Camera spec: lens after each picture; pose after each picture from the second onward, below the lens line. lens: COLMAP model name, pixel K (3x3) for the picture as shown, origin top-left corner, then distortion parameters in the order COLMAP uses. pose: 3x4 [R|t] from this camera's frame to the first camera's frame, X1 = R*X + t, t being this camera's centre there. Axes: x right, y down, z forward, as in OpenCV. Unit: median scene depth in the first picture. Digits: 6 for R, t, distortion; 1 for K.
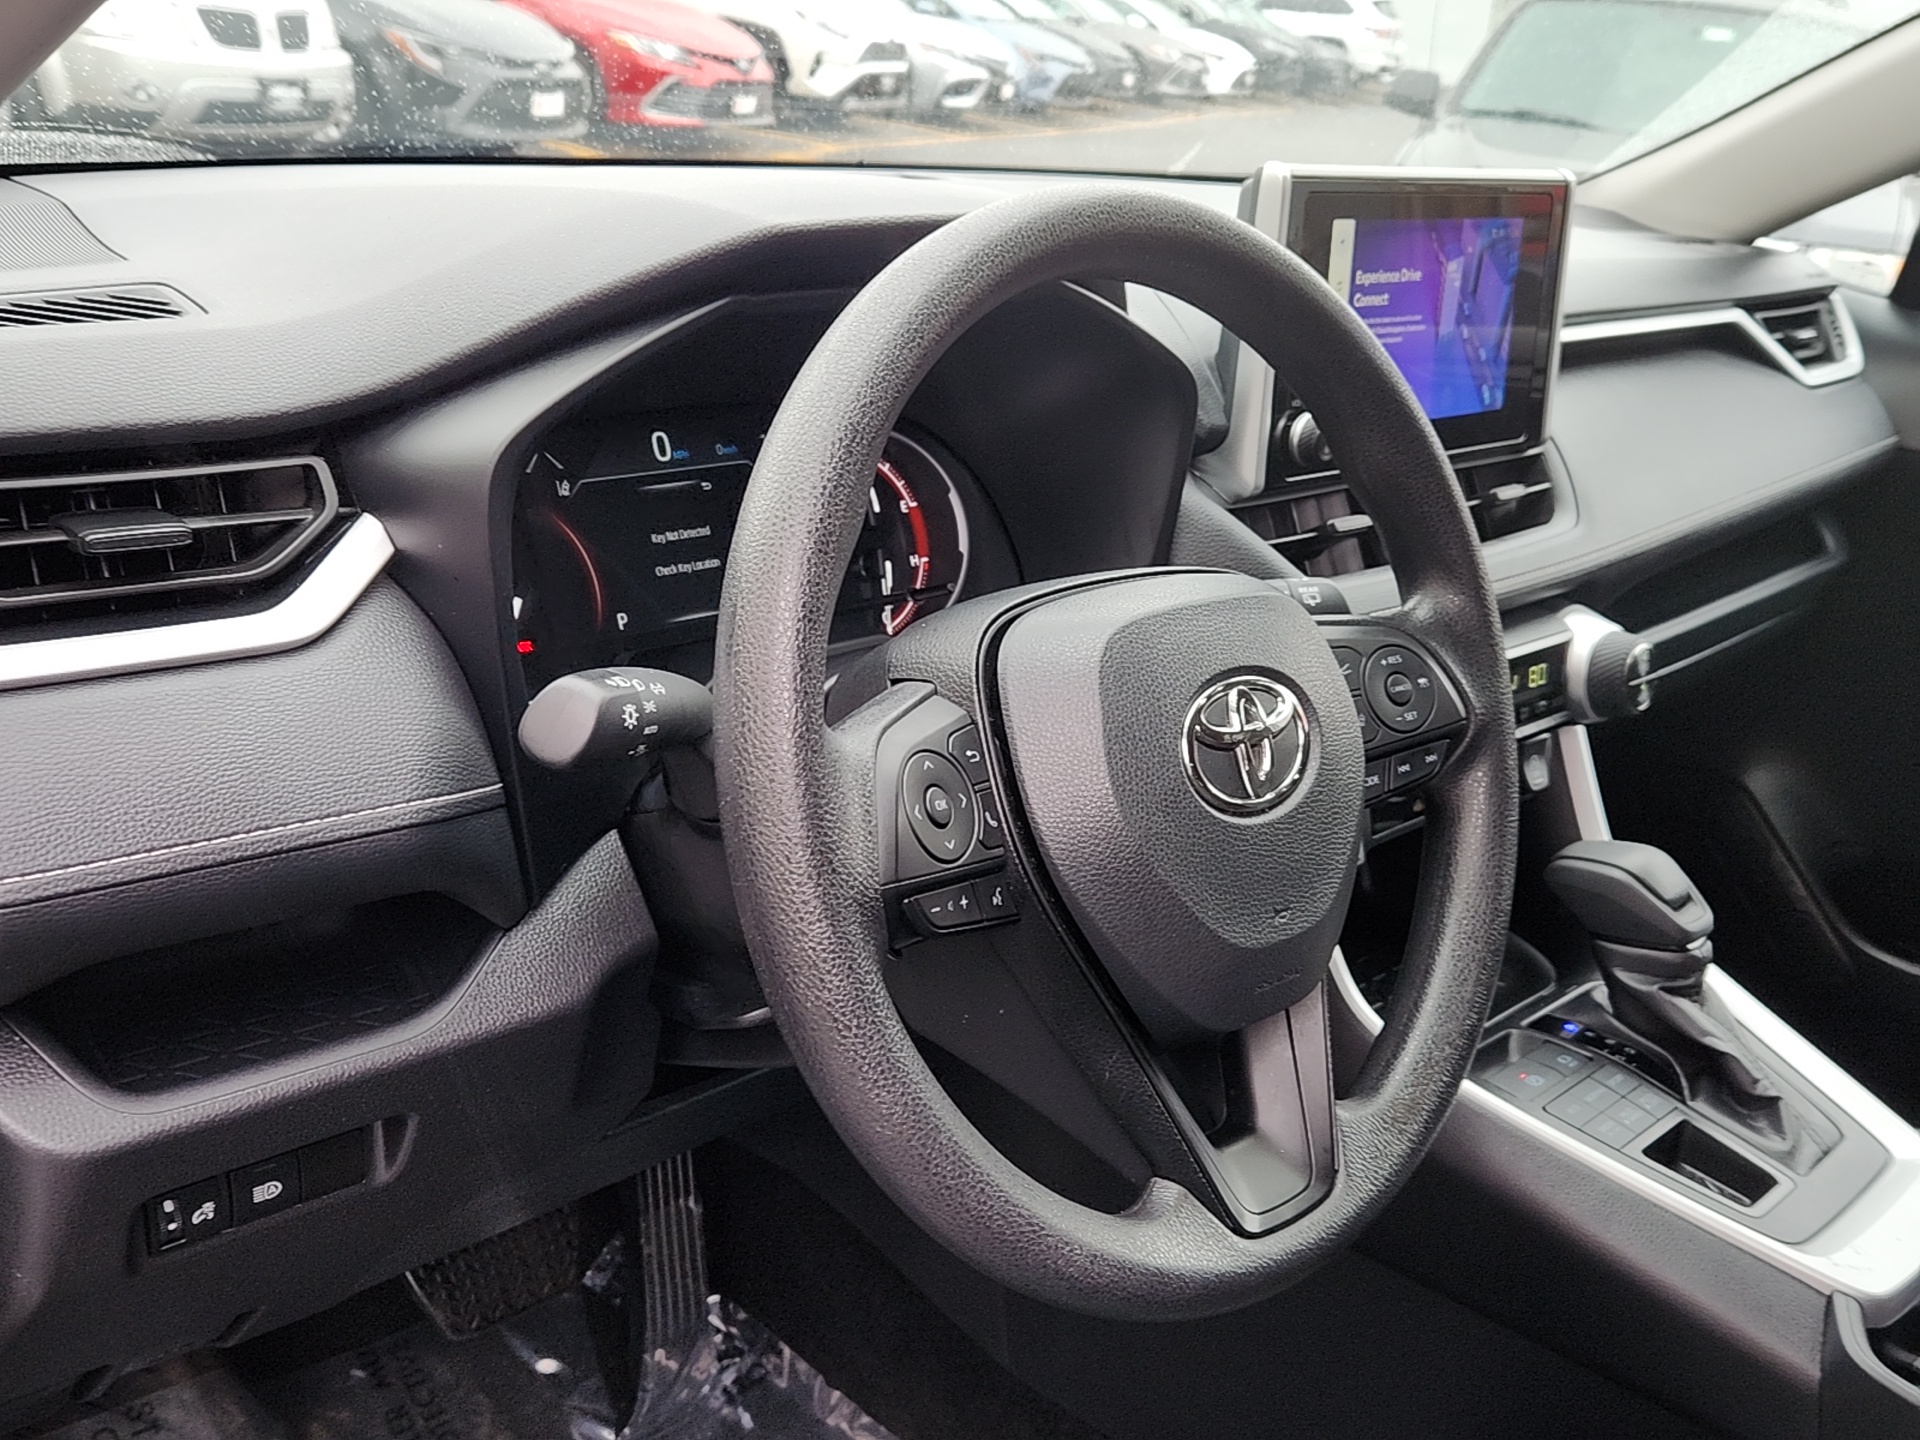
lens RADIAL K [[1786.6, 0, 936.1], [0, 1786.6, 755.4], [0, 0, 1]] dist [0.083772, -0.136019]
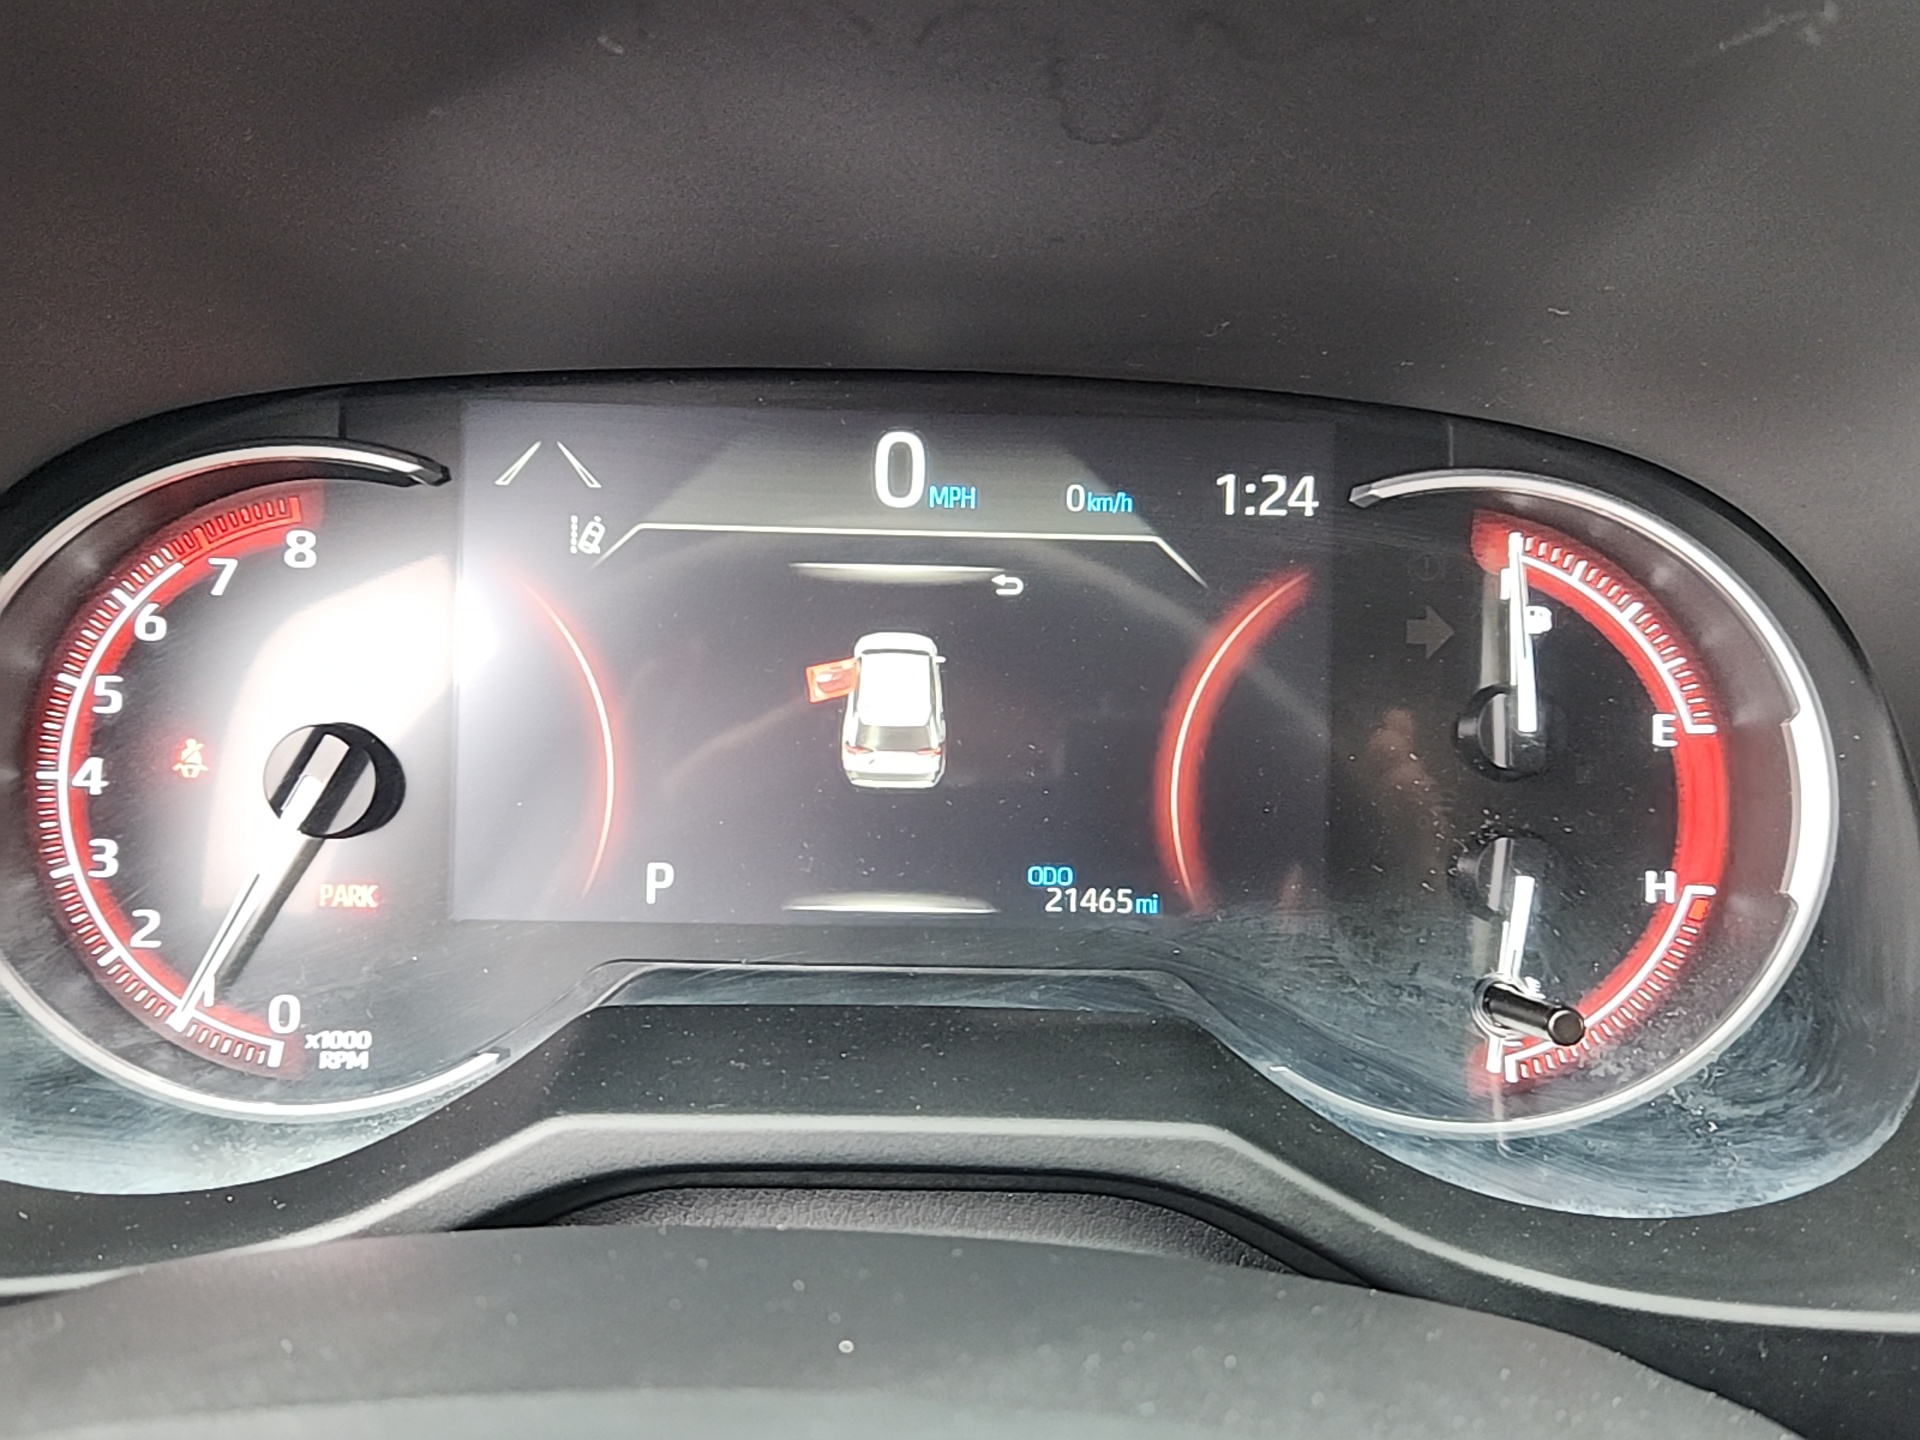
lens RADIAL K [[1788.4, 0, 960.0], [0, 1788.4, 720.0], [0, 0, 1]] dist [0.080295, -0.060313]
pose [[0.736835, 0.183824, -0.650602, 0.109445], [-0.228629, 0.973381, 0.016091, -0.114553], [0.636241, 0.136890, 0.759249, 0.640604]]
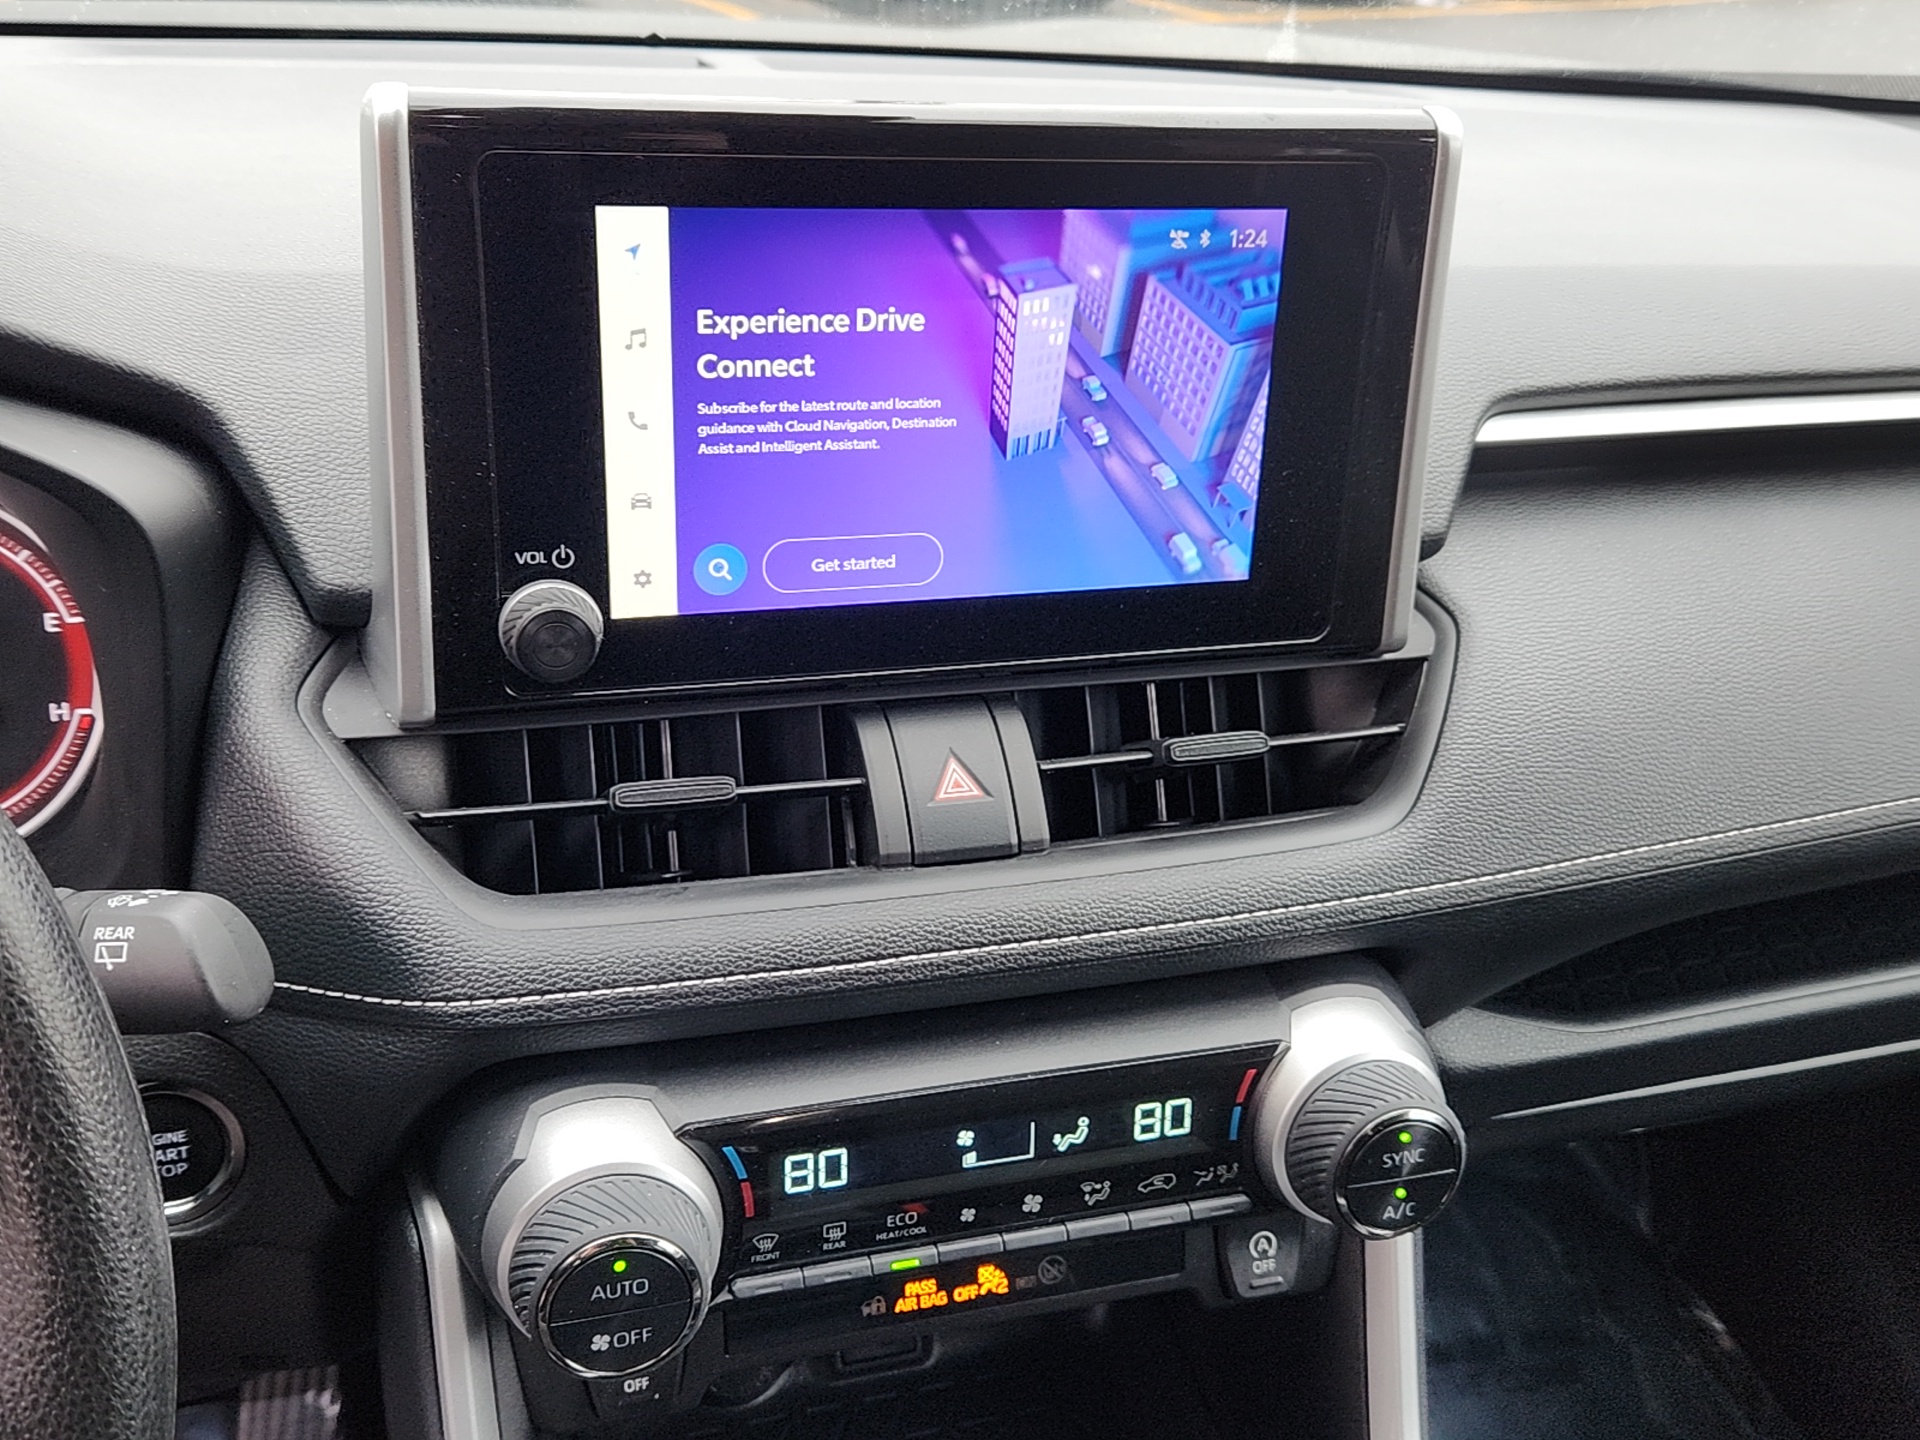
lens RADIAL K [[1788.4, 0, 960.0], [0, 1788.4, 720.0], [0, 0, 1]] dist [0.080295, -0.060313]
pose [[0.890943, 0.182646, -0.415766, 0.516716], [-0.156714, 0.982968, 0.095997, -0.212758], [0.426218, -0.020371, 0.904391, 0.568615]]
